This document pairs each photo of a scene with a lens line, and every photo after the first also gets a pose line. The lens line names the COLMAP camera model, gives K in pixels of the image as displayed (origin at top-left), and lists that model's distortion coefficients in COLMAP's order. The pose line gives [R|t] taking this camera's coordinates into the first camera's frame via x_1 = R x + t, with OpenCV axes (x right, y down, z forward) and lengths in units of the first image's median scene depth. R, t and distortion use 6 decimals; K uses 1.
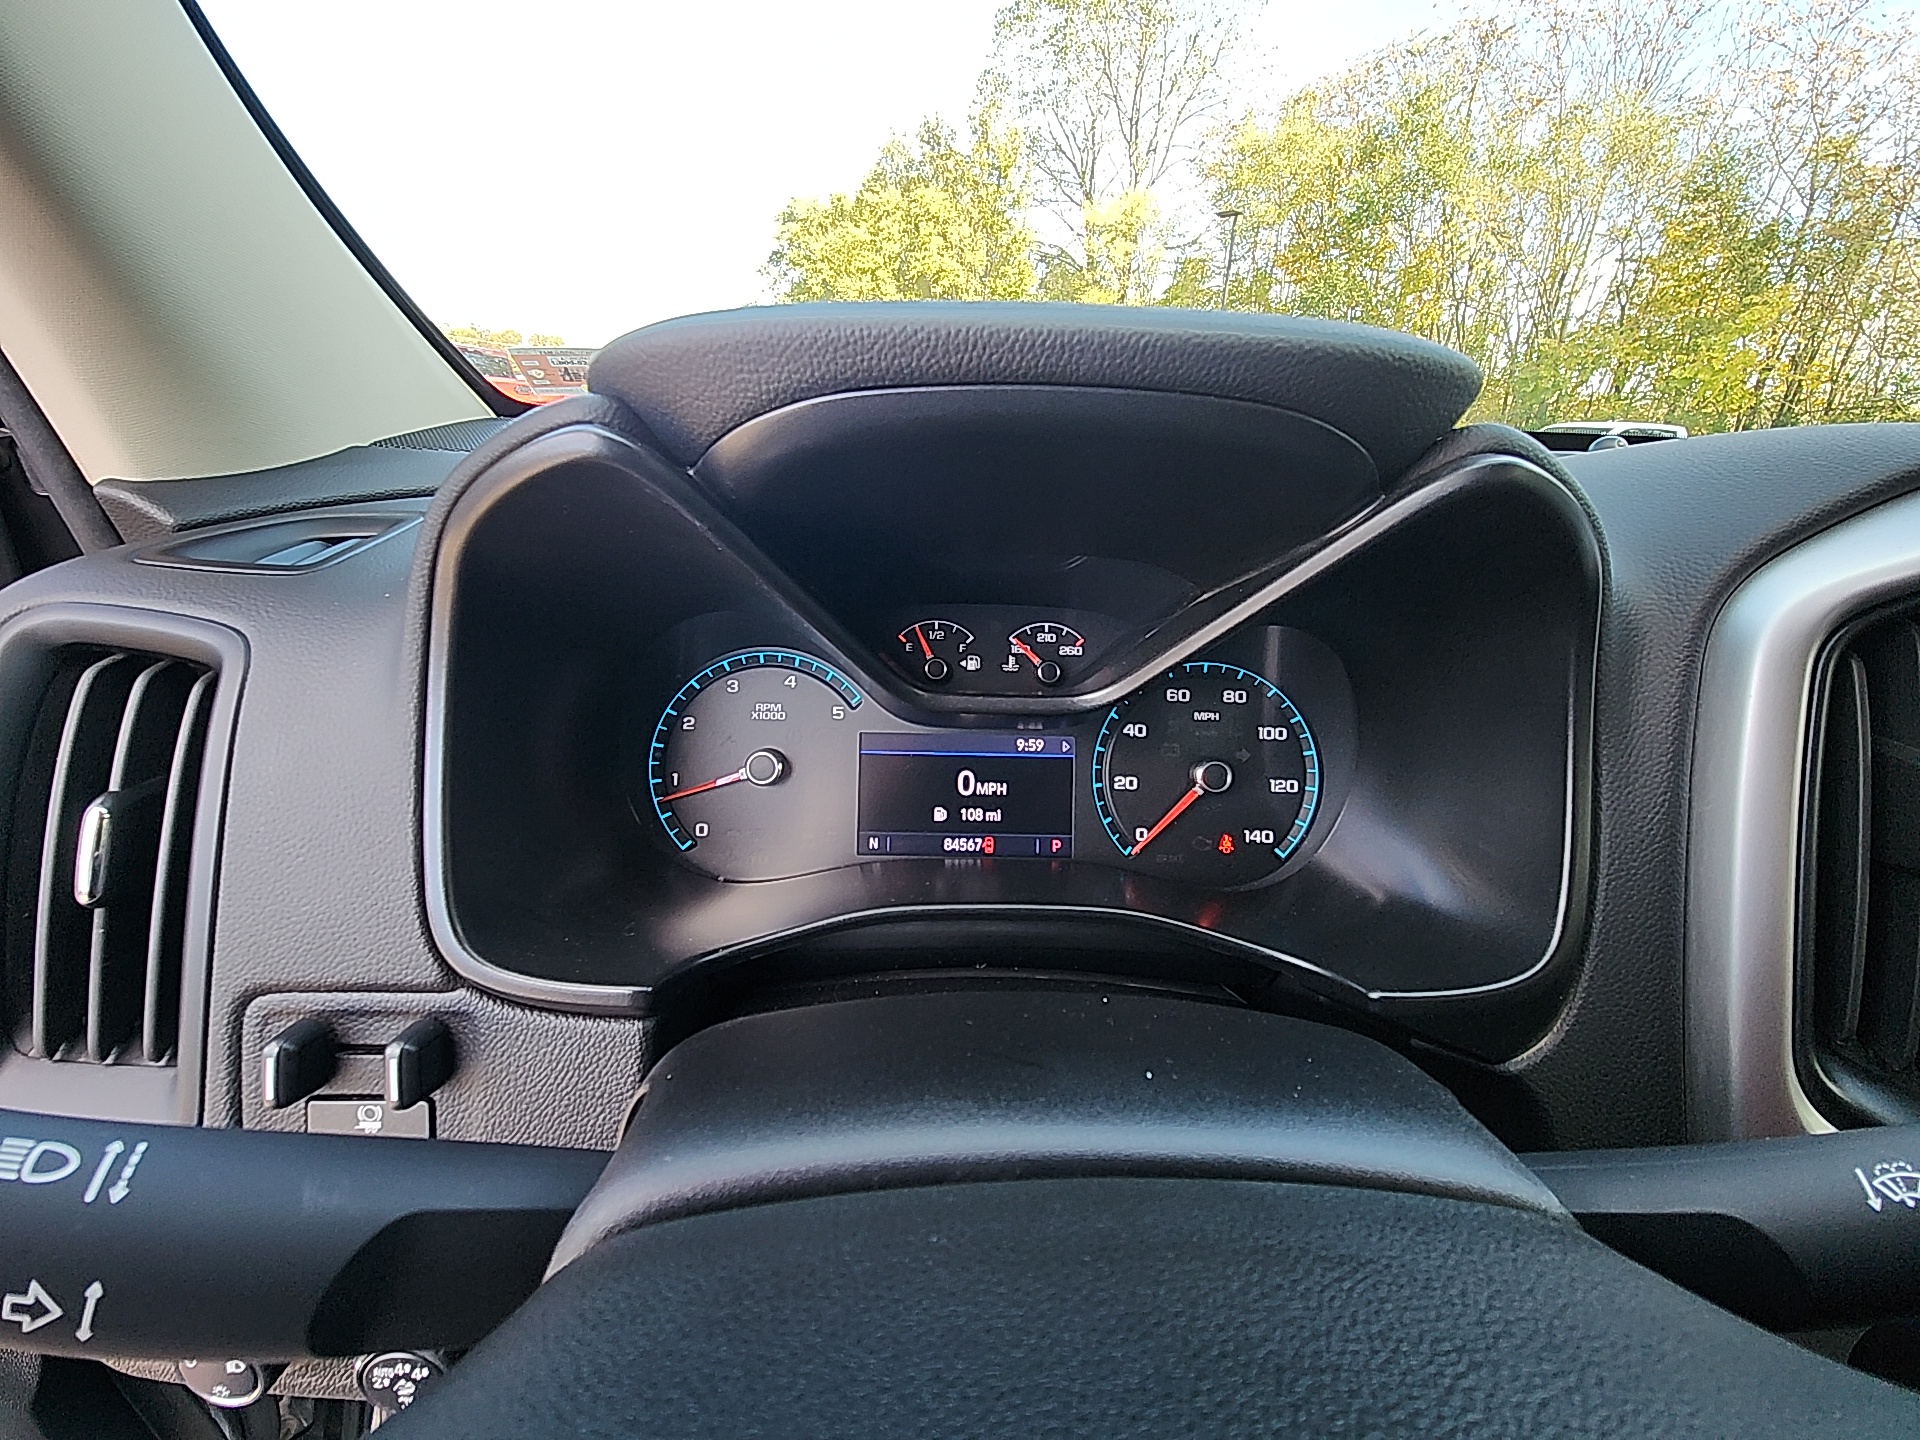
lens RADIAL K [[771.5, 0, 949.5], [0, 771.5, 707.2], [0, 0, 1]] dist [0.012475, -0.010179]
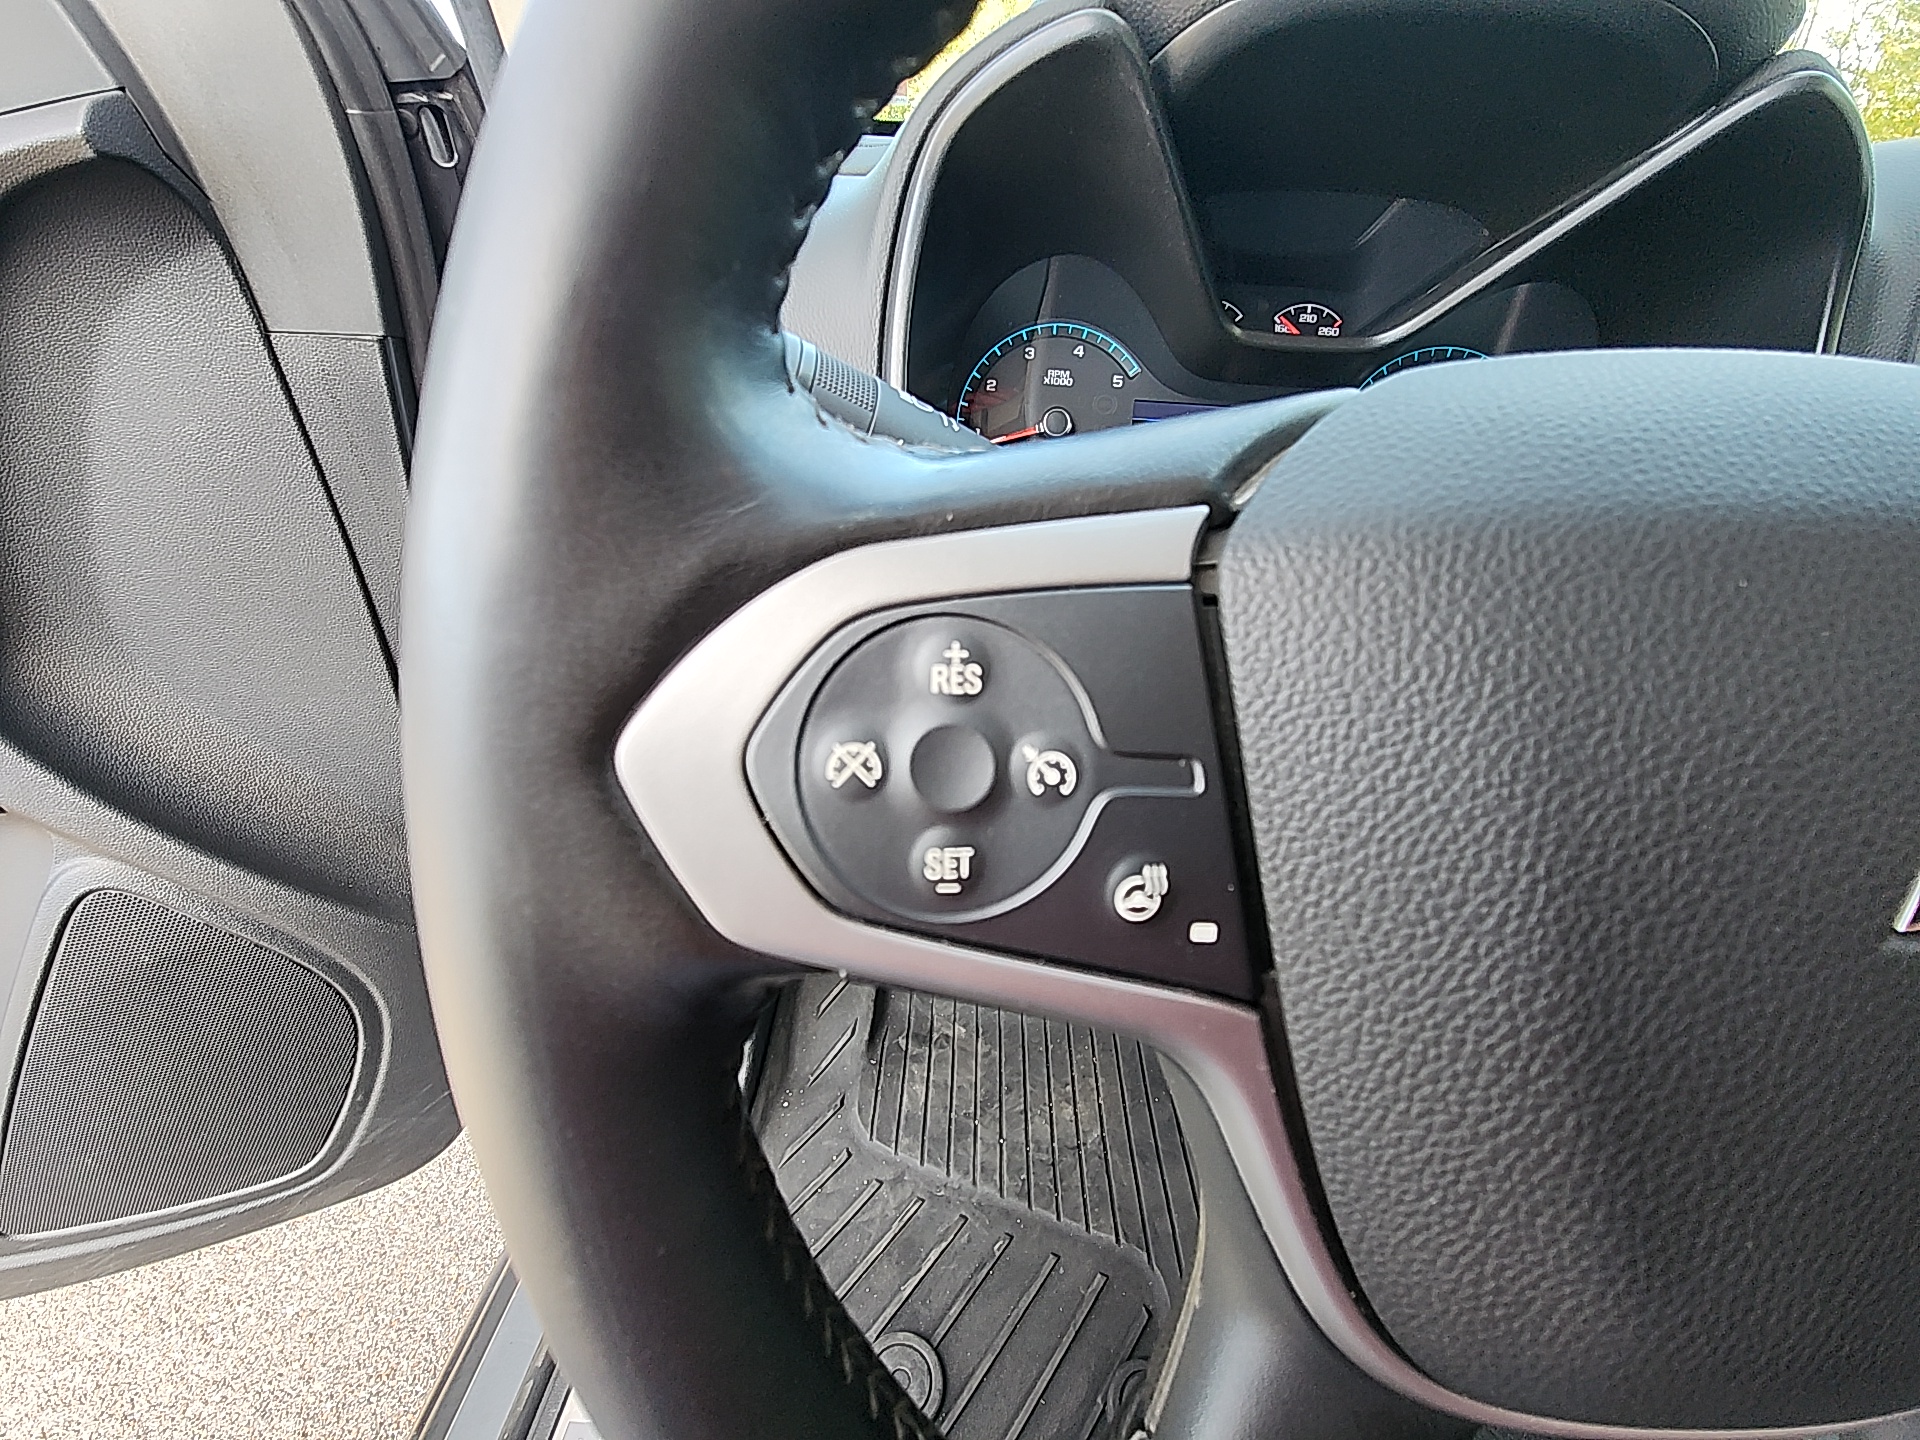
lens RADIAL K [[771.5, 0, 951.2], [0, 771.5, 710.7], [0, 0, 1]] dist [0.012475, -0.010179]
pose [[0.996101, 0.061486, -0.063257, -0.284909], [-0.048387, 0.980396, 0.191002, 0.279396], [0.073760, -0.187196, 0.979549, -0.255130]]
